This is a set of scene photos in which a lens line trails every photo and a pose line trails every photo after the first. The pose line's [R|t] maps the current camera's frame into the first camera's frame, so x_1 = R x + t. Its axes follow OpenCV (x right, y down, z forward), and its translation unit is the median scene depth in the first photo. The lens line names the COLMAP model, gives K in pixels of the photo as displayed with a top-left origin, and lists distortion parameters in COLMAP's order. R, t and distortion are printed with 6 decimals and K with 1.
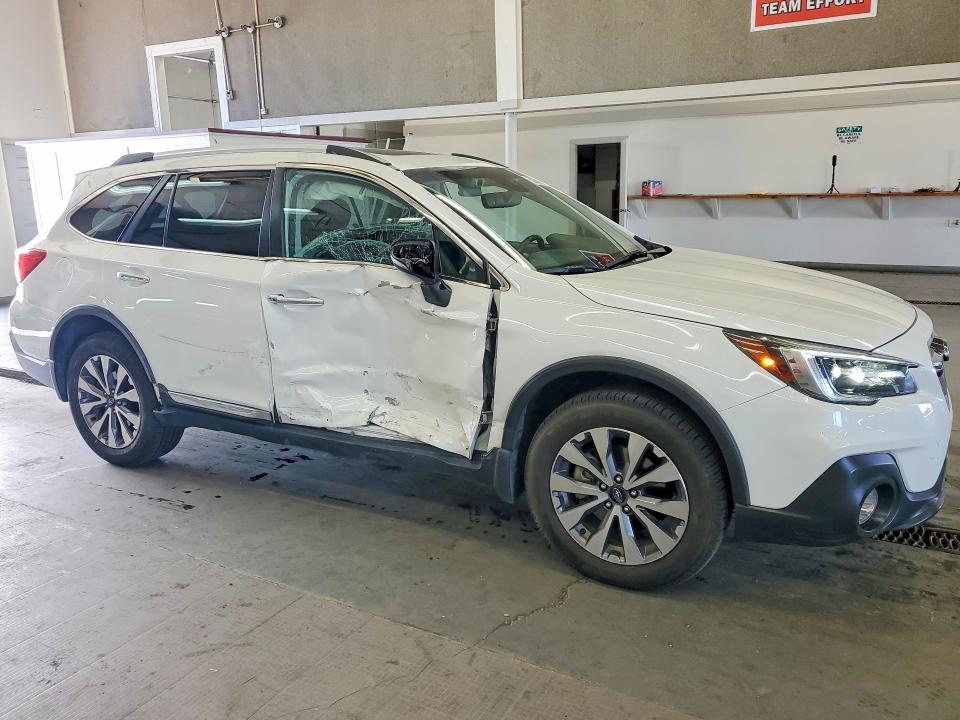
lens RADIAL K [[723.1, 0, 480.0], [0, 723.1, 360.0], [0, 0, 1]] dist [-0.004450, -0.002114]
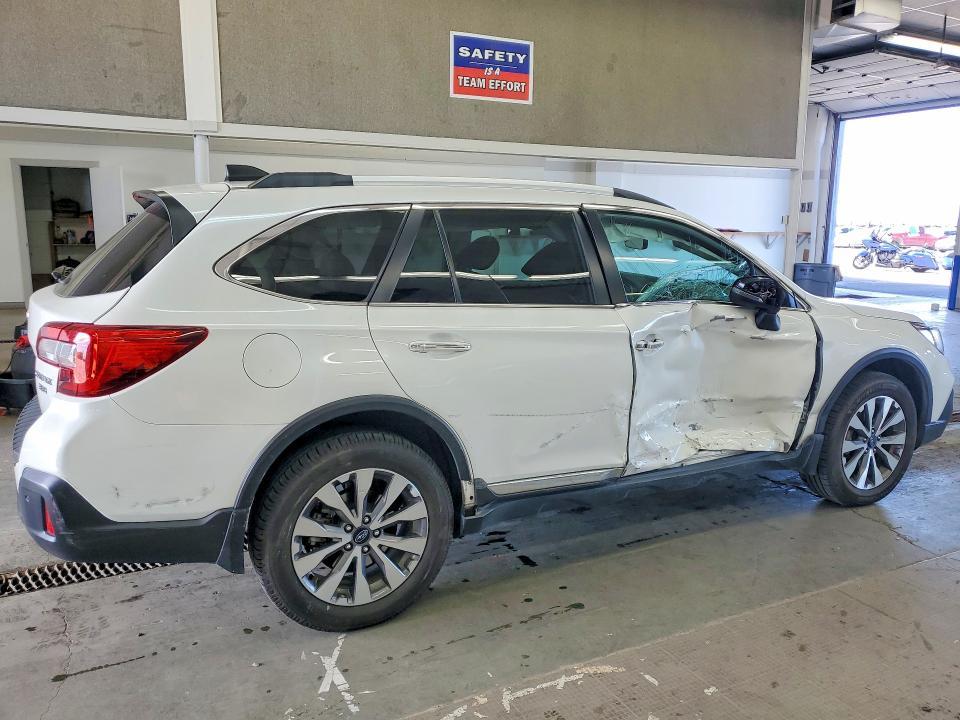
lens RADIAL K [[752.8, 0, 484.4], [0, 752.8, 361.7], [0, 0, 1]] dist [0.002041, -0.000010]
pose [[0.564752, -0.123703, 0.815936, -1.028050], [0.164953, 0.985671, 0.035264, -0.111930], [-0.808607, 0.114676, 0.577065, 0.494808]]
